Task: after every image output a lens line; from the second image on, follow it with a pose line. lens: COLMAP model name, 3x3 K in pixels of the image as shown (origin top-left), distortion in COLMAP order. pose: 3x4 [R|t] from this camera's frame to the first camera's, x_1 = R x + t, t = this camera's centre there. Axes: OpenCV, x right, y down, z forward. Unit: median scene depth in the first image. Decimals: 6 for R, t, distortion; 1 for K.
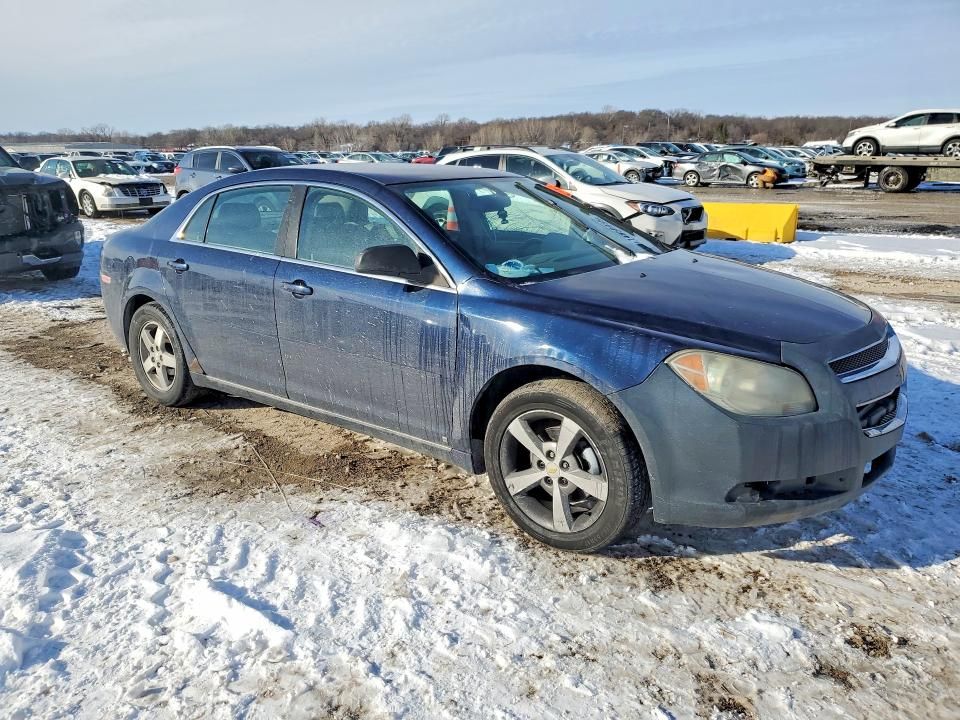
lens RADIAL K [[754.7, 0, 474.5], [0, 754.7, 360.2], [0, 0, 1]] dist [0.008726, 0.003415]
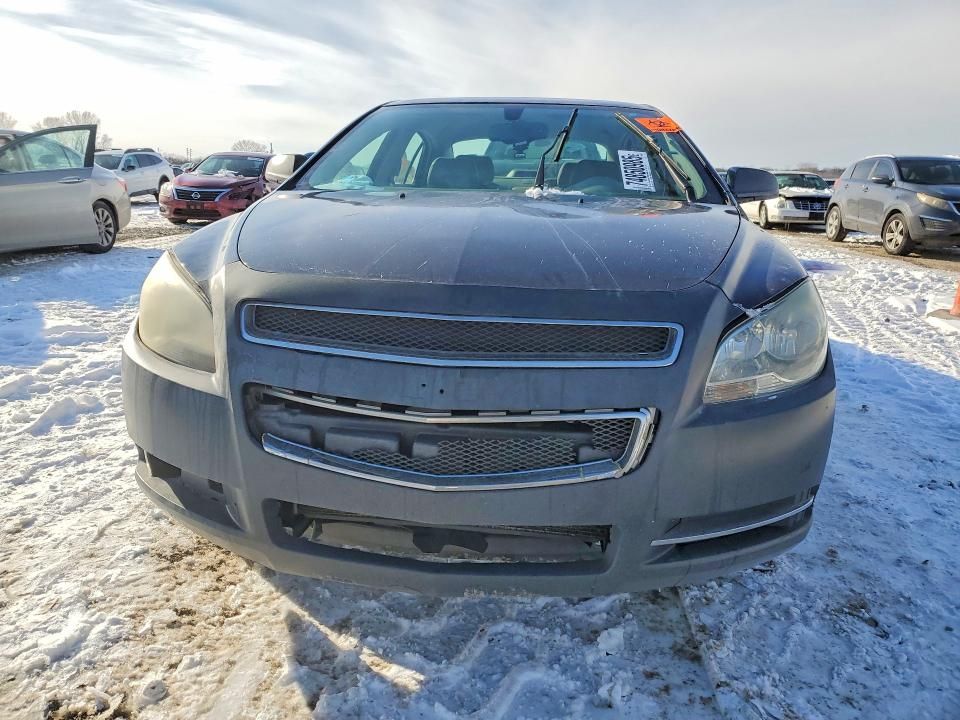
lens RADIAL K [[754.7, 0, 474.5], [0, 754.7, 360.2], [0, 0, 1]] dist [0.008726, 0.003415]
pose [[0.512447, 0.208882, -0.832927, 0.583907], [-0.248815, 0.964472, 0.088791, -0.028730], [0.821882, 0.161744, 0.546214, 0.452520]]
